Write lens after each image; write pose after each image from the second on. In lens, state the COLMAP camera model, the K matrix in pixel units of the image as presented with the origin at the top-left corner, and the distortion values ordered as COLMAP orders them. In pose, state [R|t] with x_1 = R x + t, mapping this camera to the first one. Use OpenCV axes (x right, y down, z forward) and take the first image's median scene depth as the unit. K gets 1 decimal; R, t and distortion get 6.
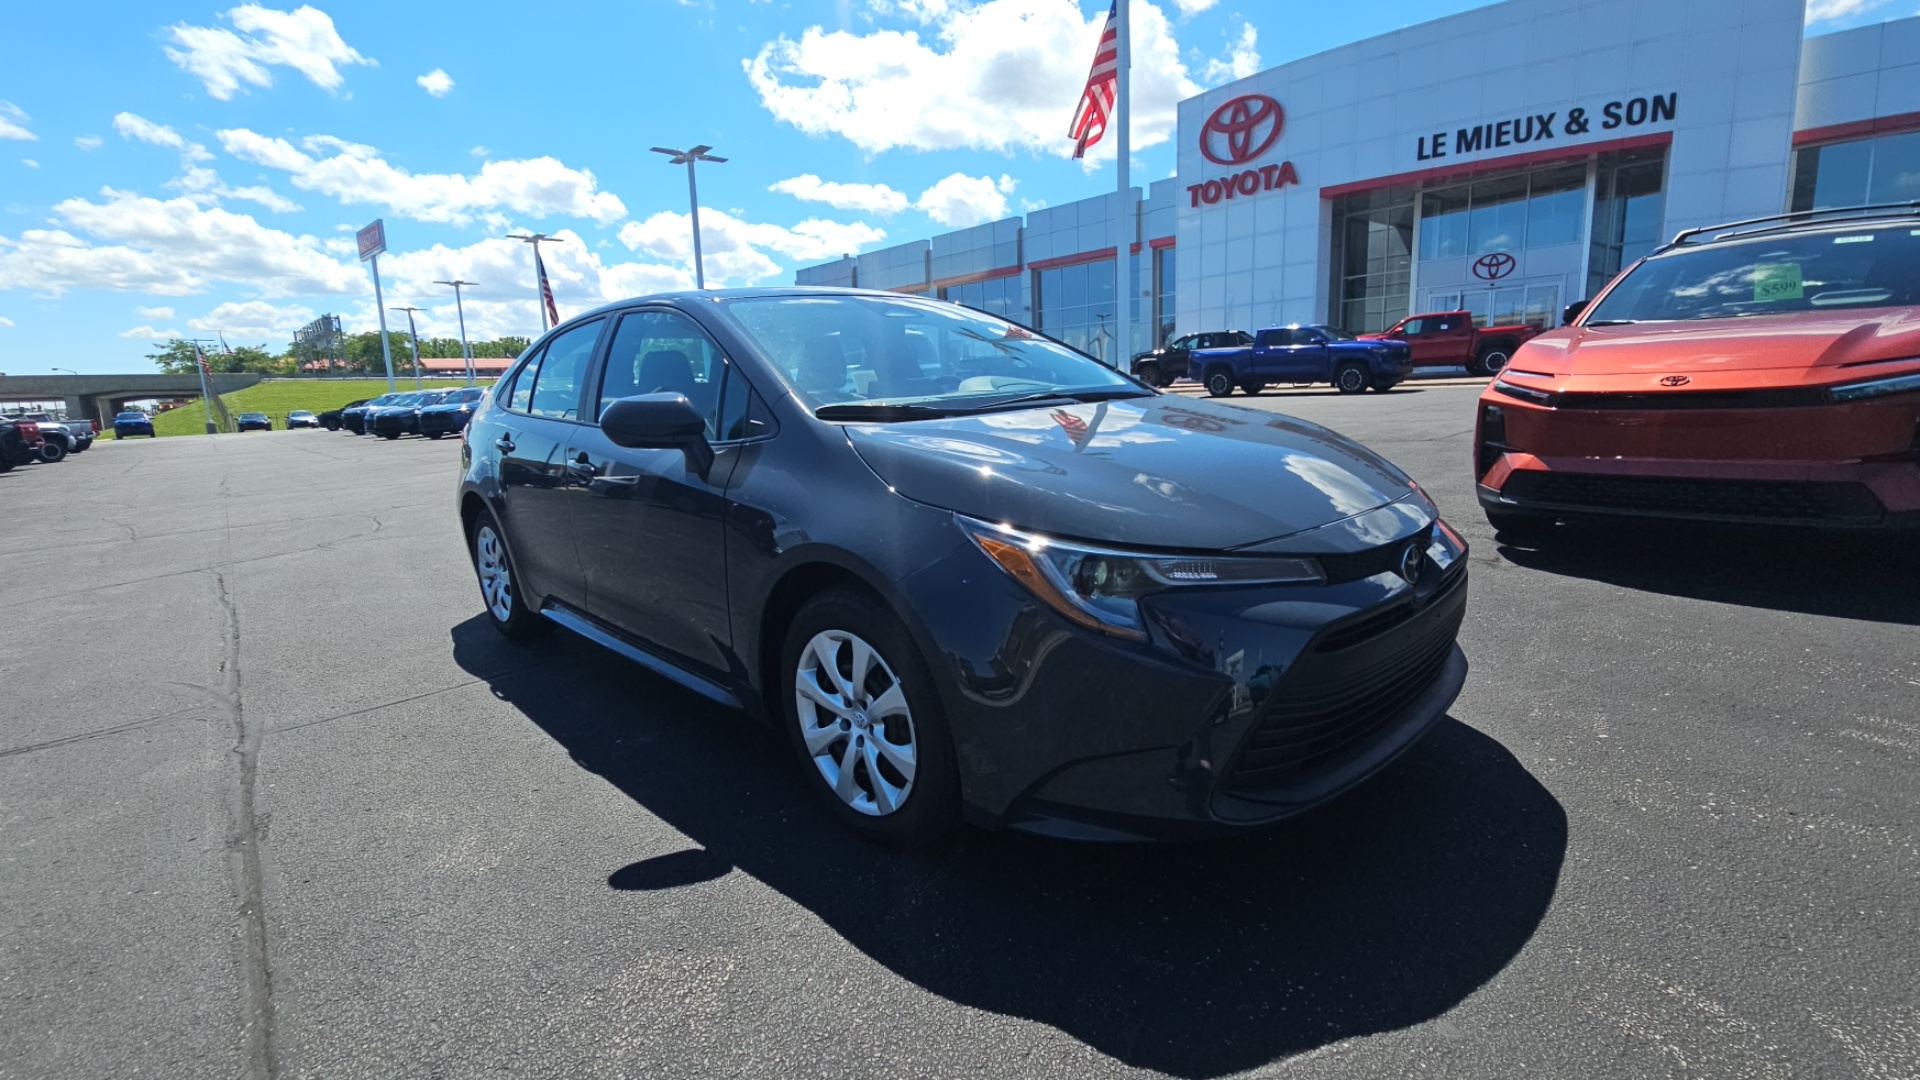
lens RADIAL K [[856.2, 0, 979.0], [0, 856.2, 539.8], [0, 0, 1]] dist [0.011322, -0.005730]
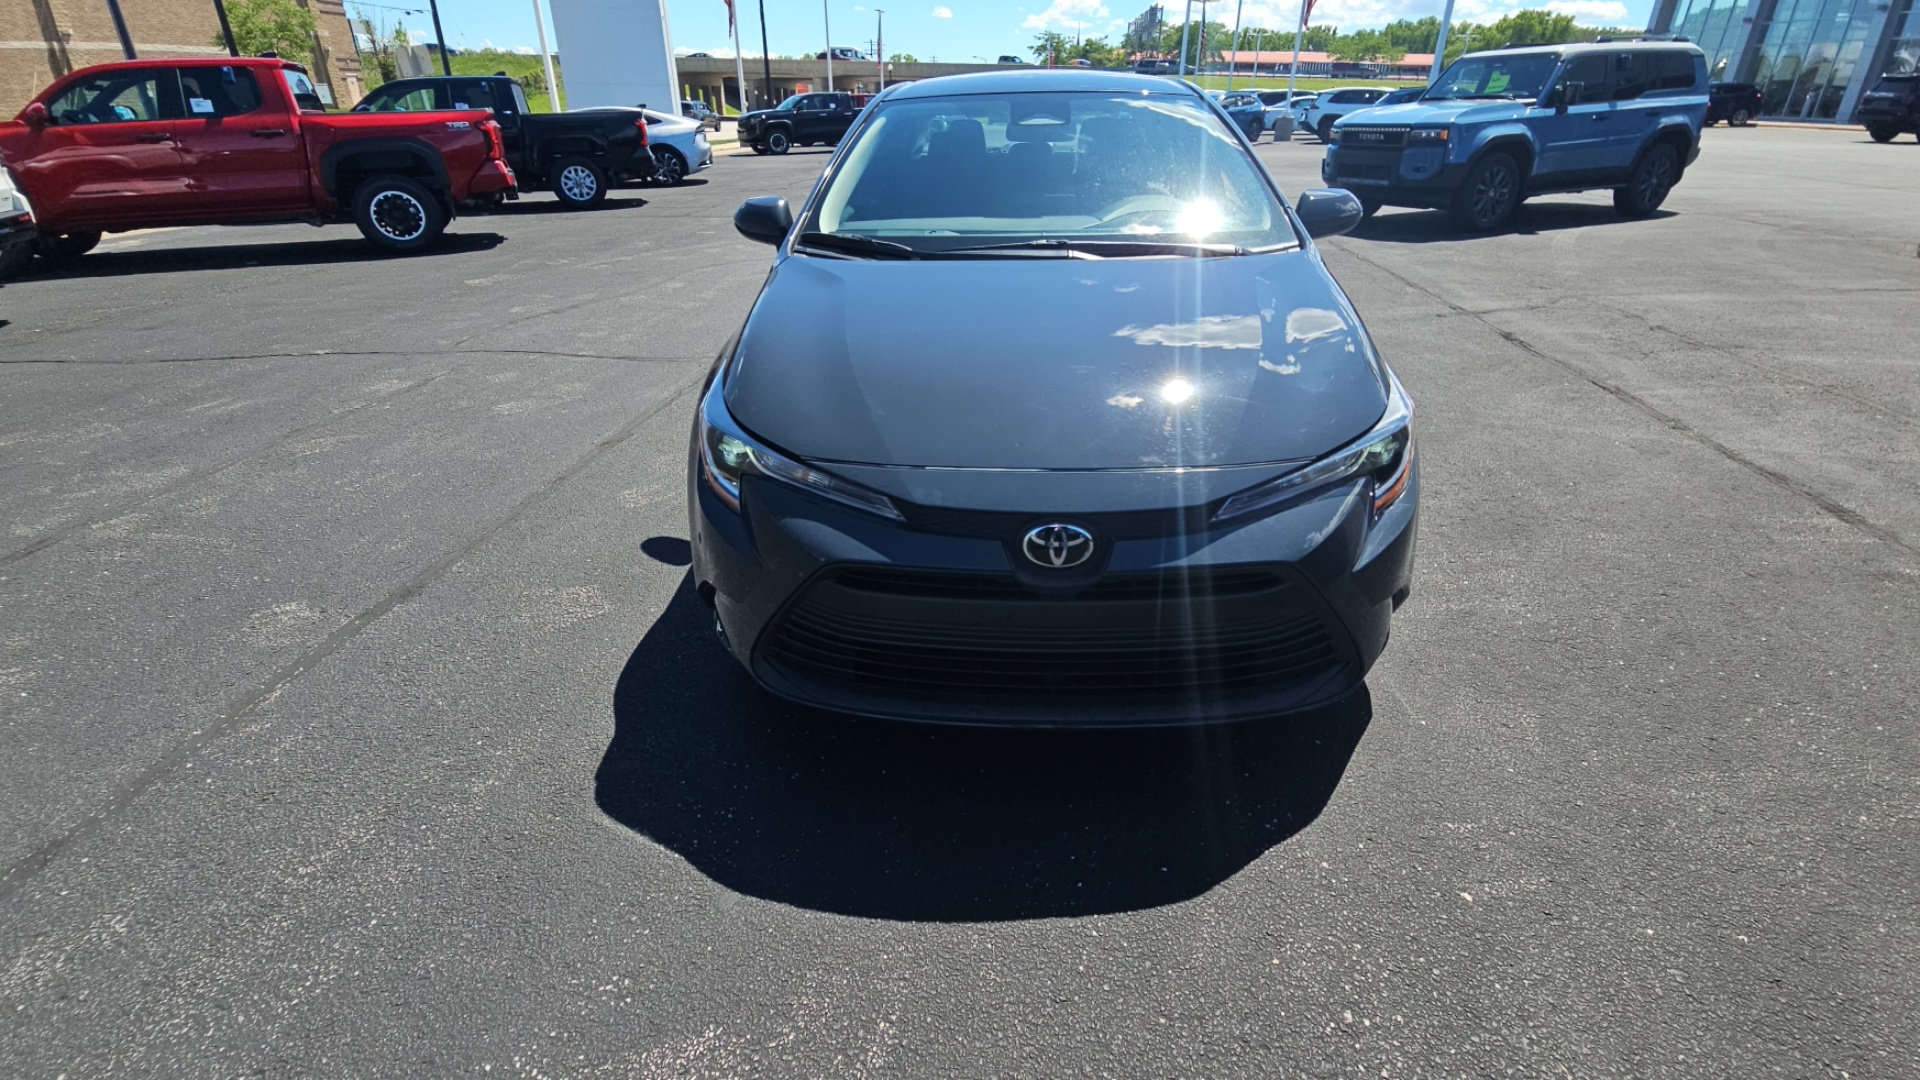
lens RADIAL K [[864.7, 0, 978.6], [0, 864.7, 540.7], [0, 0, 1]] dist [-0.001196, -0.000515]
pose [[0.677883, 0.372870, -0.633595, 0.712104], [-0.162360, 0.916486, 0.365641, -0.198624], [0.717017, -0.144991, 0.681809, 0.269044]]
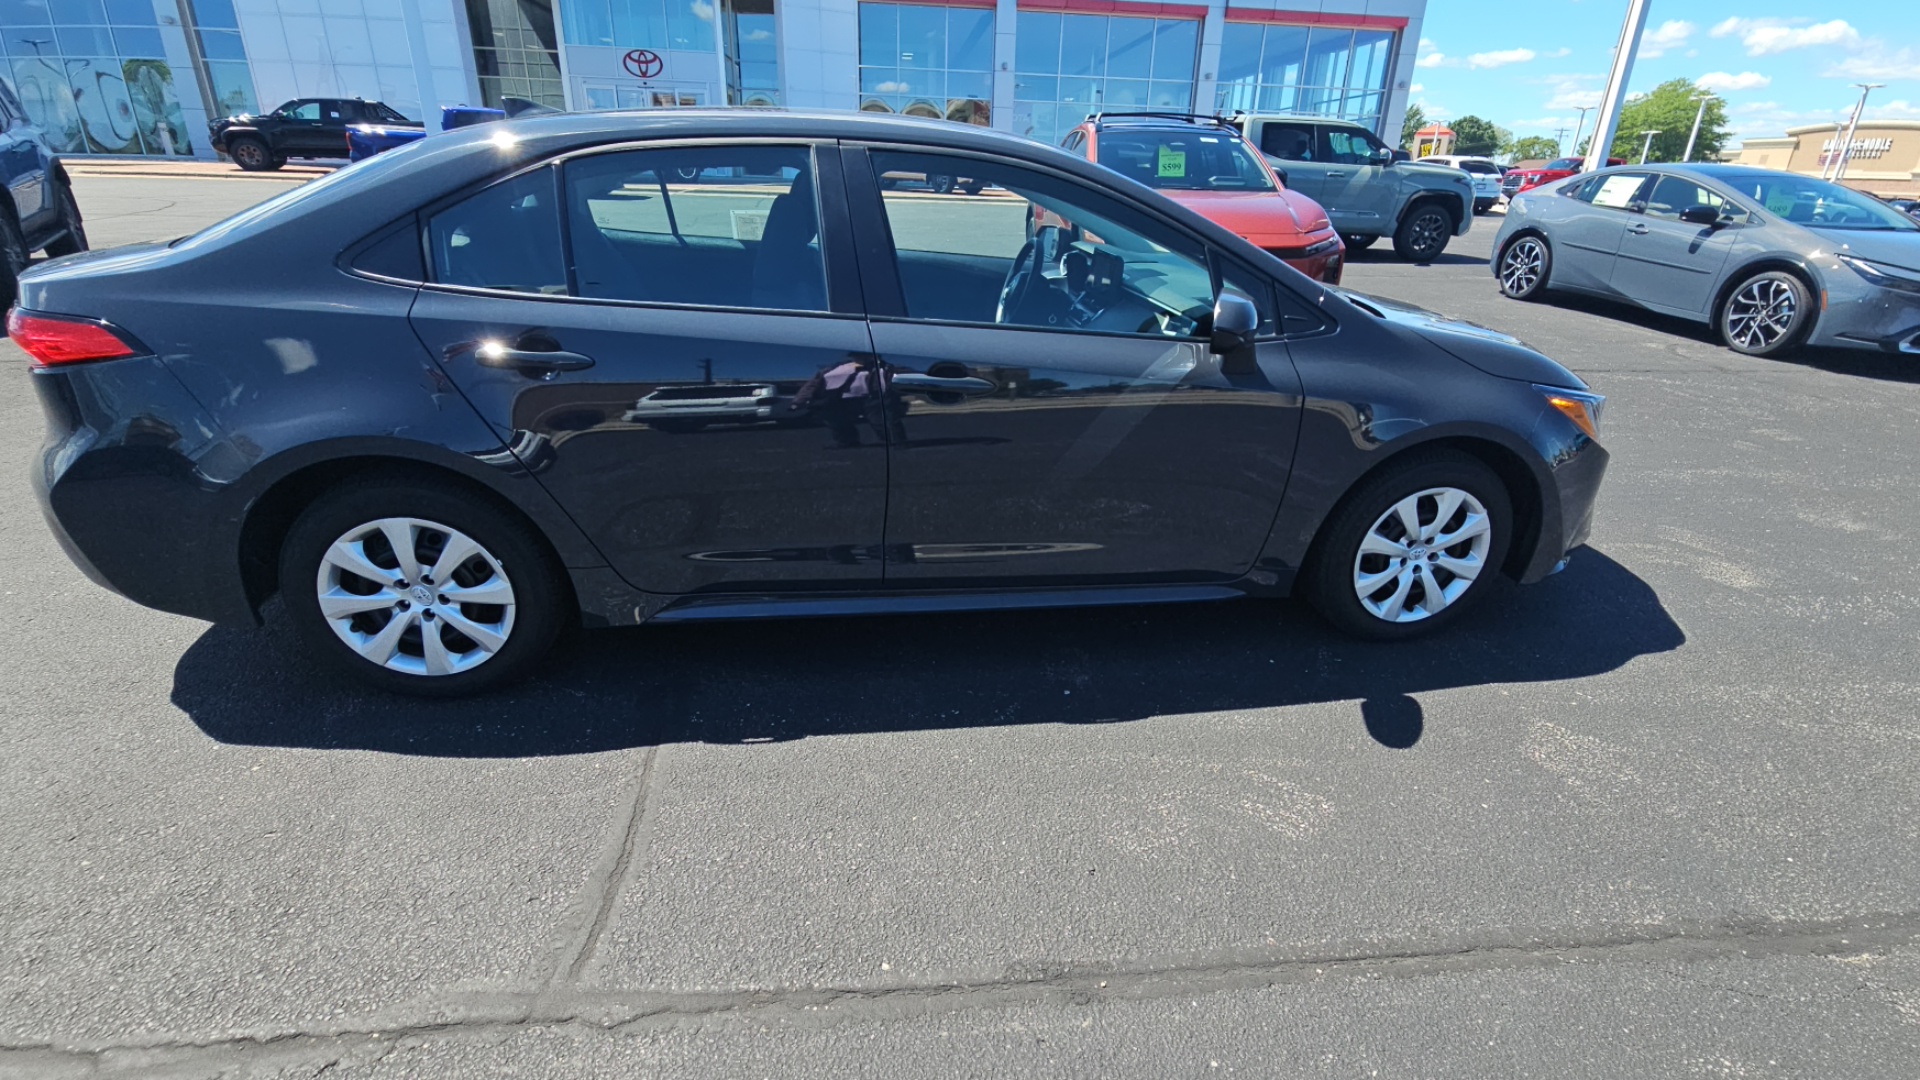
lens RADIAL K [[859.1, 0, 980.7], [0, 859.1, 541.8], [0, 0, 1]] dist [0.009987, -0.007507]
pose [[0.580906, -0.267746, 0.768674, -1.142949], [0.091197, 0.959814, 0.265405, -0.159733], [-0.808846, -0.084074, 0.581979, 0.592404]]
